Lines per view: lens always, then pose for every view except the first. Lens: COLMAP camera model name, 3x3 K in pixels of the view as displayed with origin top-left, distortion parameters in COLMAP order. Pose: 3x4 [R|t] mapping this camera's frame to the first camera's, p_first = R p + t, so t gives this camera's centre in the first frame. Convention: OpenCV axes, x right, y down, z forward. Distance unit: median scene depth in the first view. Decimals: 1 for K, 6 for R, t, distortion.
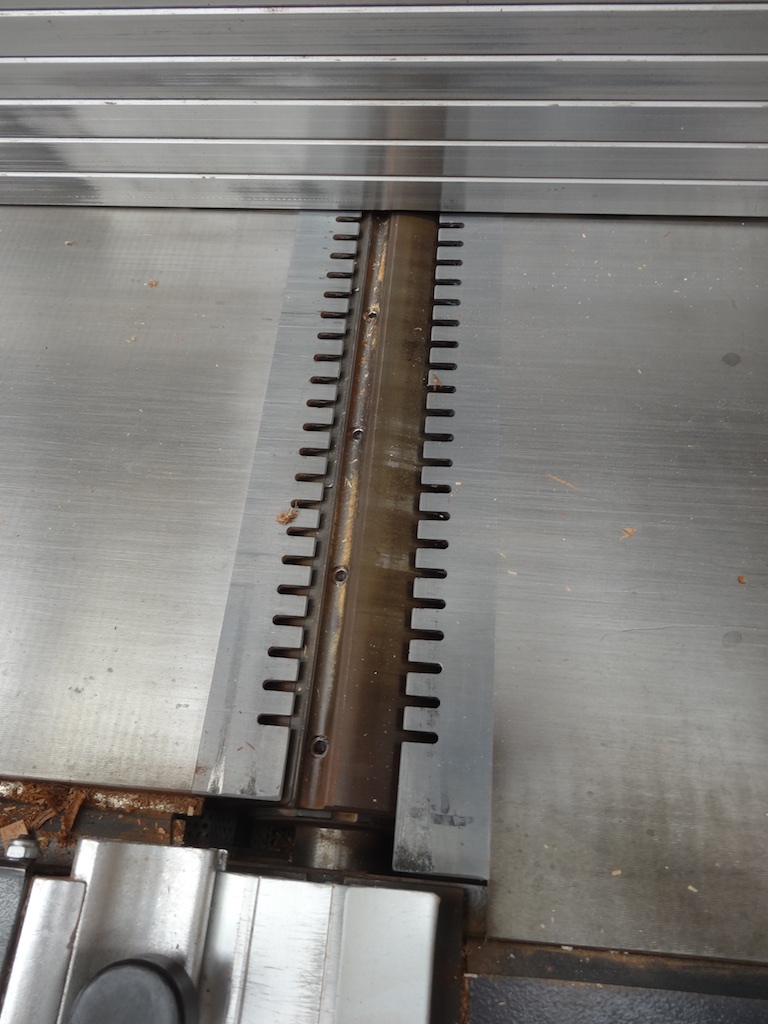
lens RADIAL K [[753.2, 0, 384.0], [0, 753.2, 512.0], [0, 0, 1]] dist [0.004964, -0.003964]
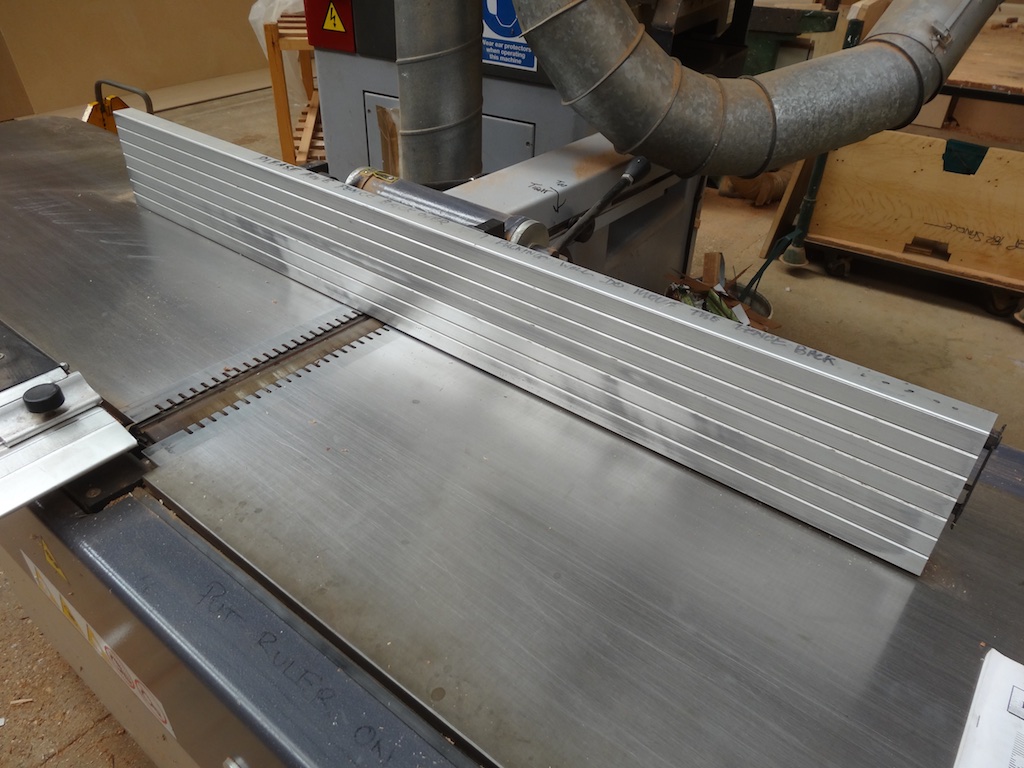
lens RADIAL K [[753.2, 0, 512.0], [0, 753.2, 384.0], [0, 0, 1]] dist [0.004964, -0.003964]
pose [[0.828481, 0.380698, -0.410718, 1.428017], [-0.529879, 0.770240, -0.354905, 0.361256], [0.181240, 0.511663, 0.839853, -0.777381]]
